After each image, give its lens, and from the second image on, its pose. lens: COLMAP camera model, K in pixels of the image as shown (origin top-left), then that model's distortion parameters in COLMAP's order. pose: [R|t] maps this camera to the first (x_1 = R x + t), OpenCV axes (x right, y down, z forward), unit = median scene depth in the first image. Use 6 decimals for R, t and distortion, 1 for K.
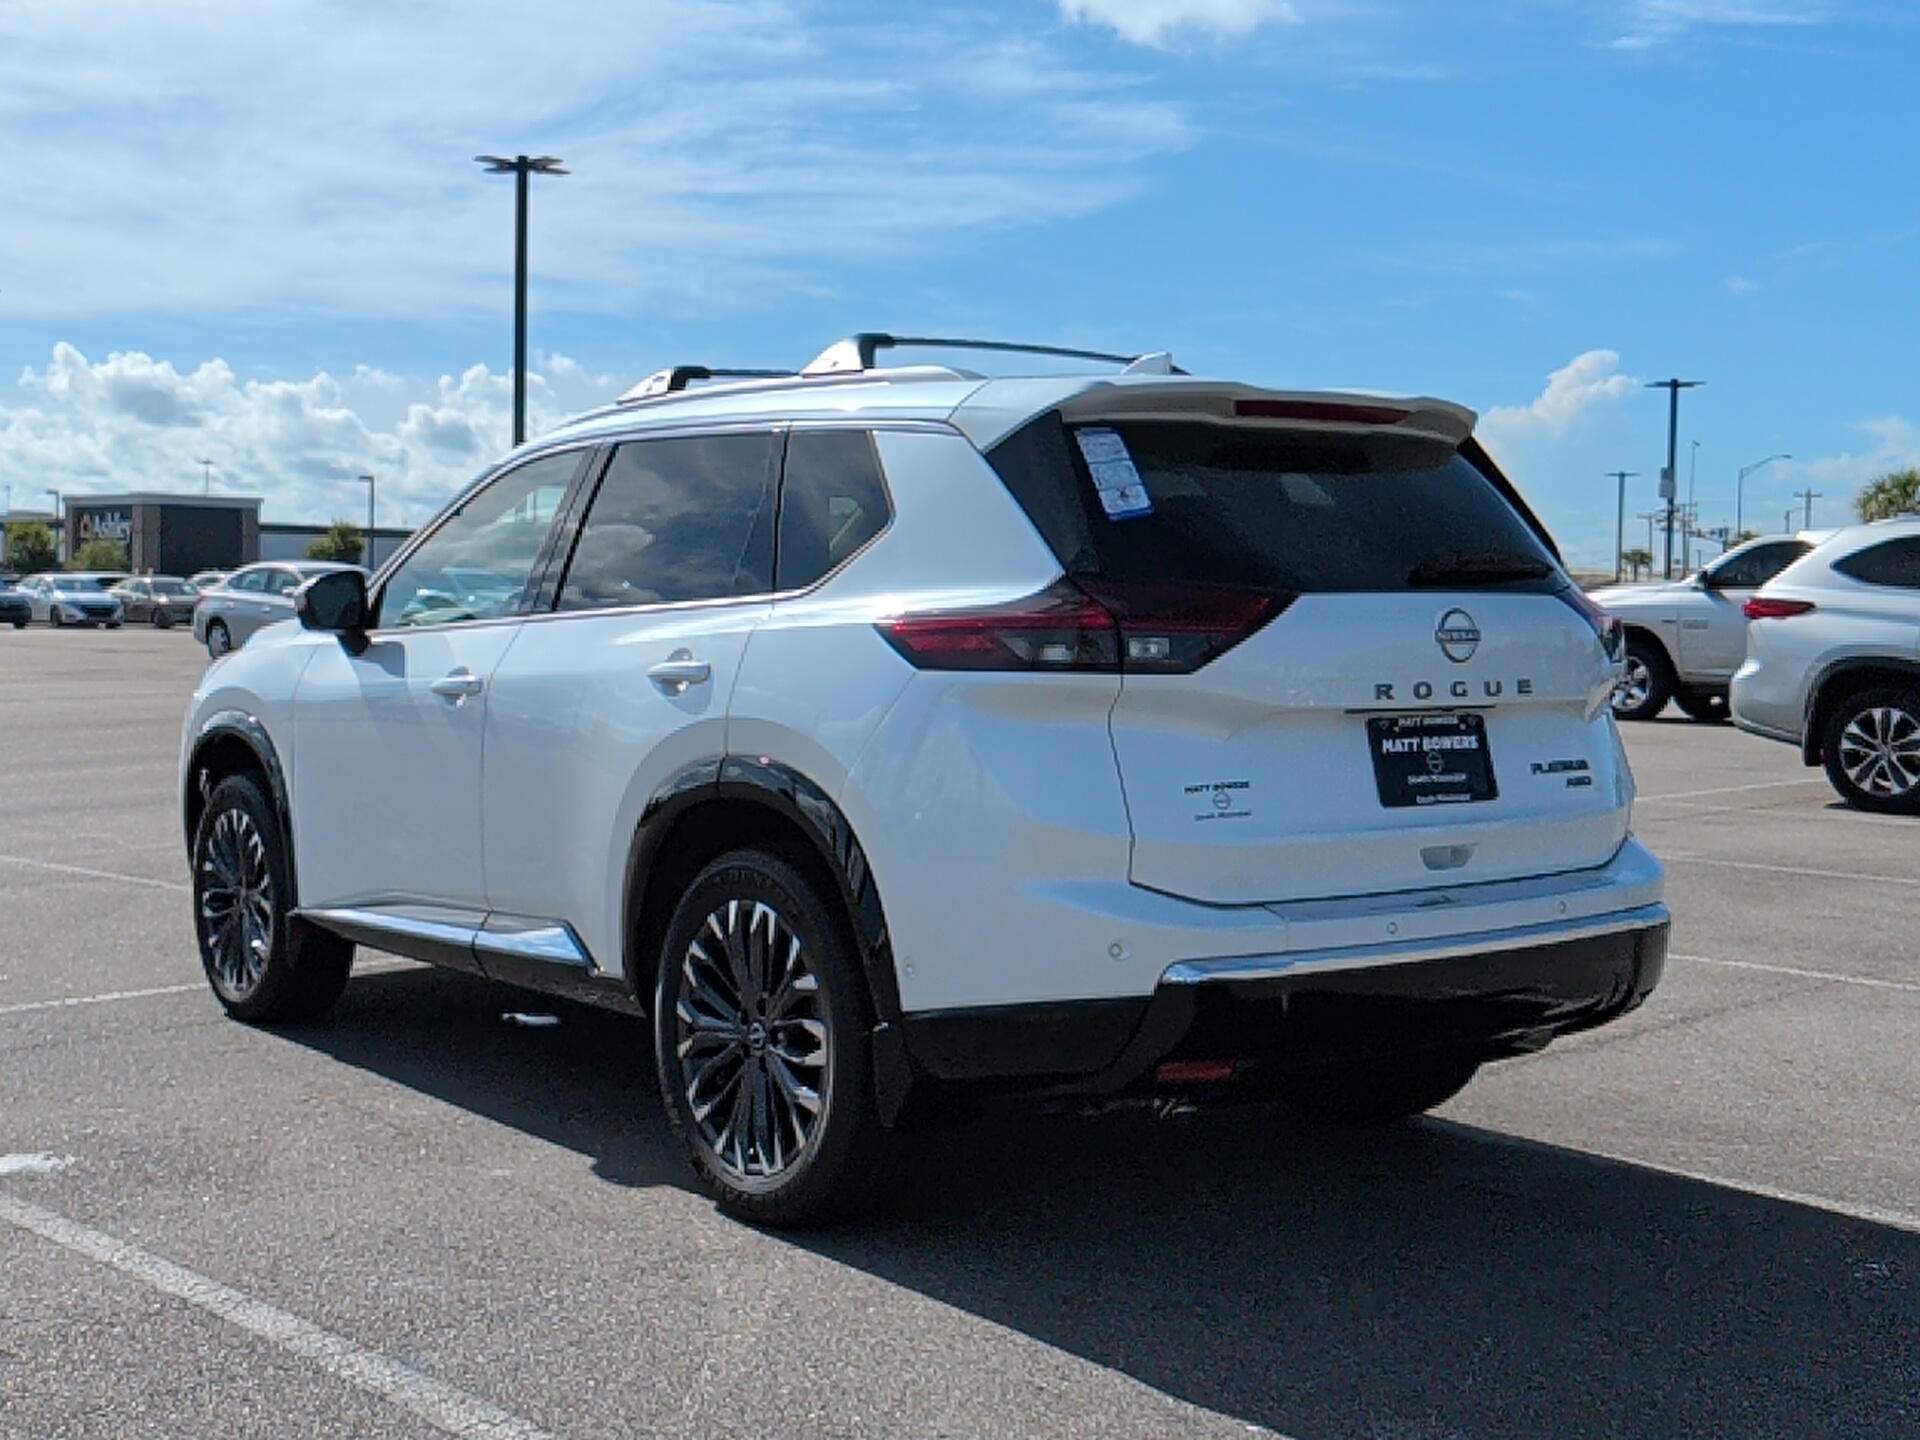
lens RADIAL K [[2266.3, 0, 898.0], [0, 2266.3, 681.8], [0, 0, 1]] dist [0.141971, -0.489364]
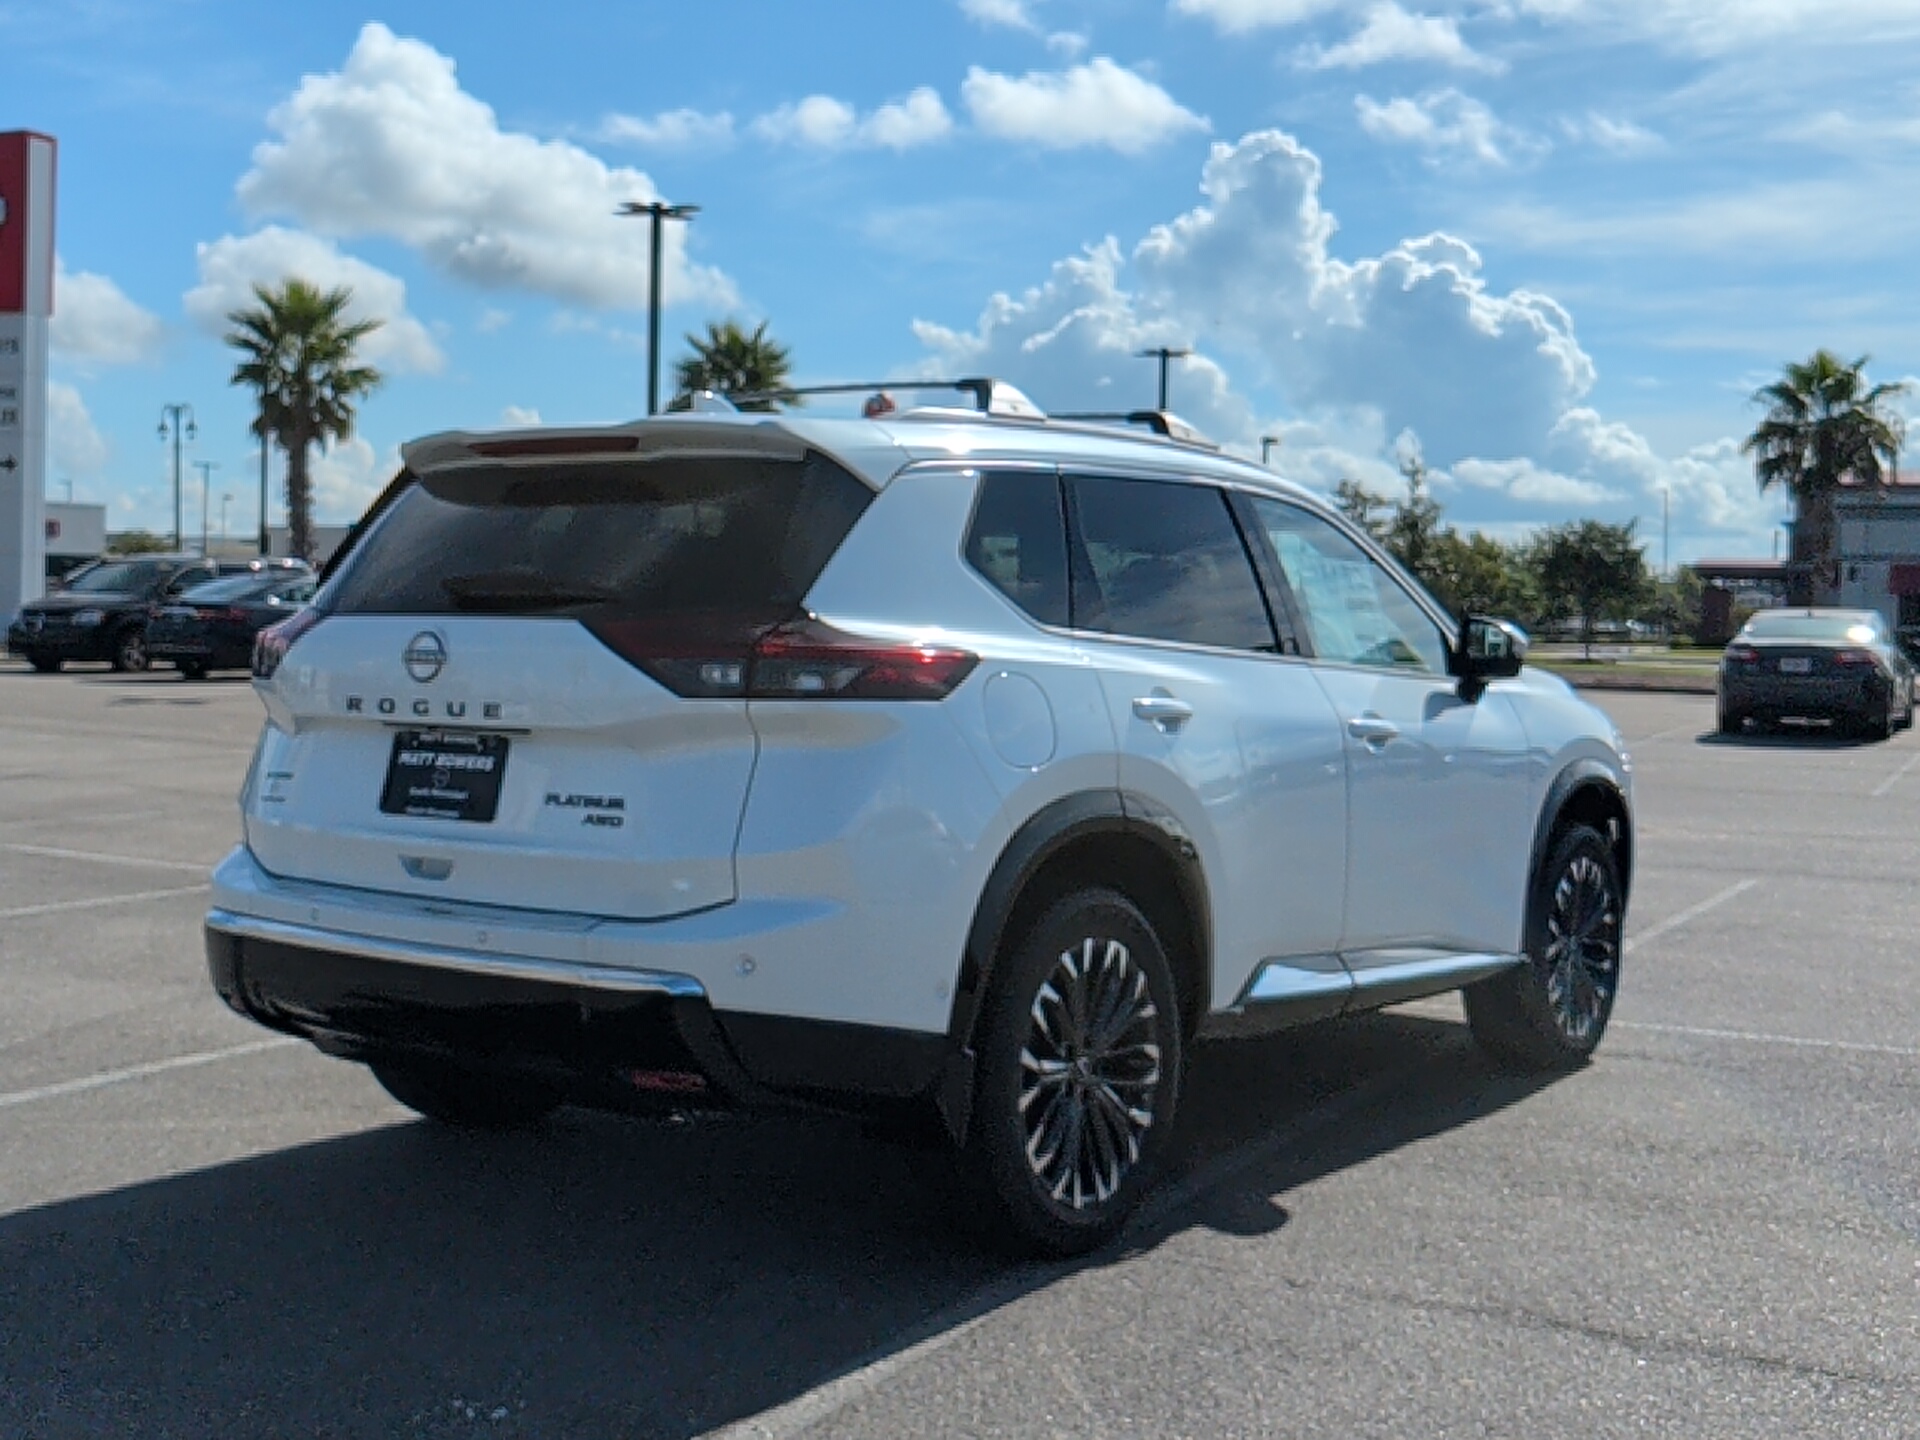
lens RADIAL K [[2335.3, 0, 878.4], [0, 2335.3, 713.1], [0, 0, 1]] dist [-0.005489, 0.025583]
pose [[0.280985, 0.033761, -0.959118, 1.309640], [-0.054012, 0.998353, 0.019319, -0.025693], [0.958191, 0.046375, 0.282346, 0.883731]]
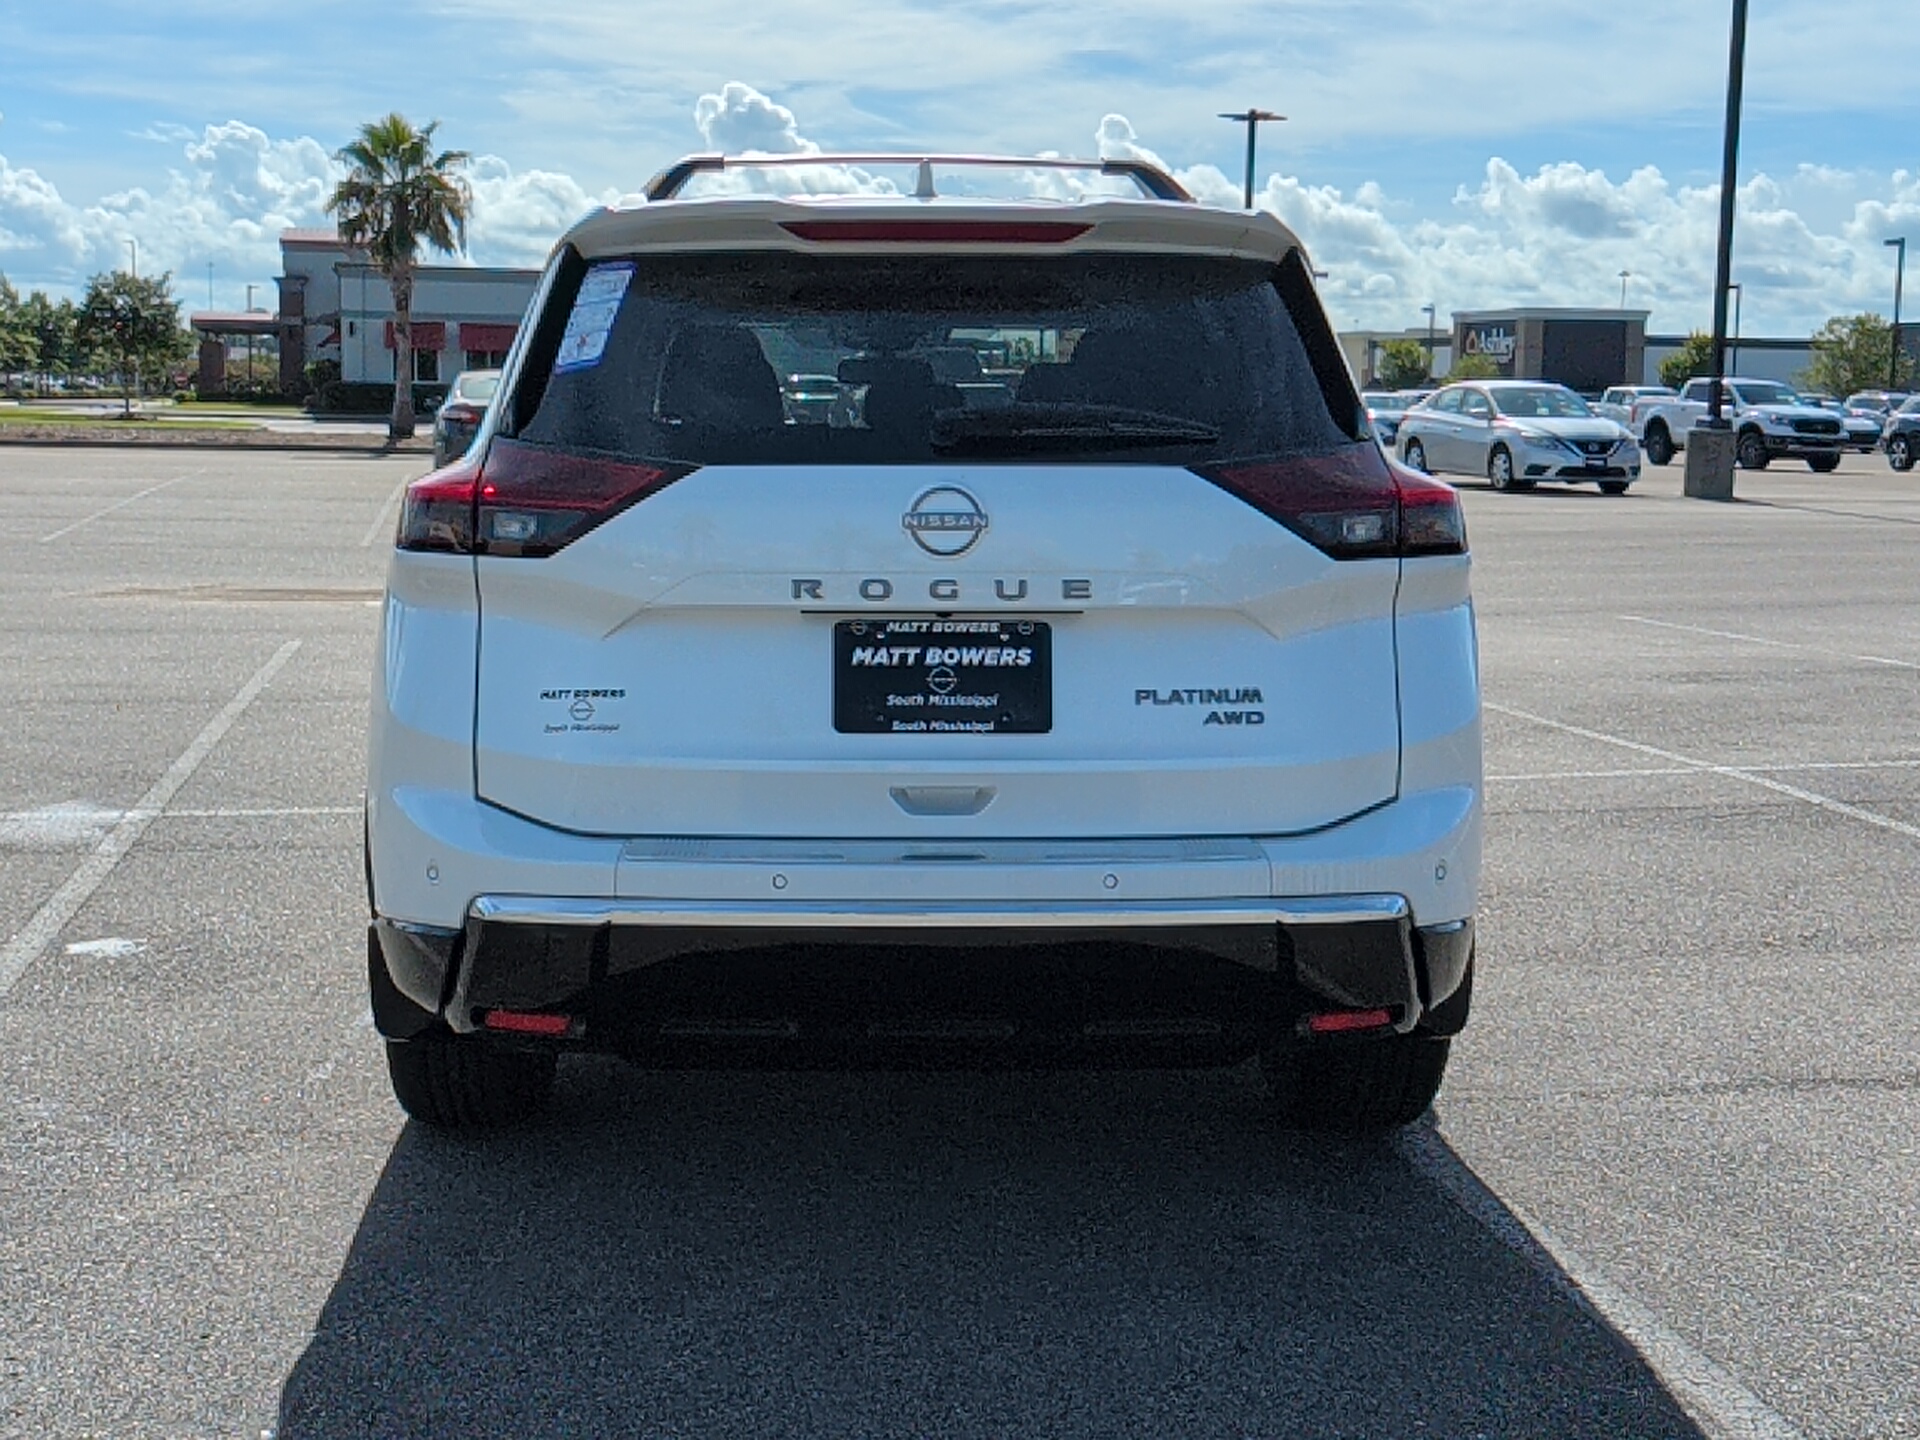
lens RADIAL K [[2266.3, 0, 898.0], [0, 2266.3, 681.8], [0, 0, 1]] dist [0.141971, -0.489364]
pose [[0.825395, 0.068716, -0.560358, 0.657834], [-0.023315, 0.995867, 0.087780, -0.032325], [0.564074, -0.059389, 0.823586, 0.345063]]
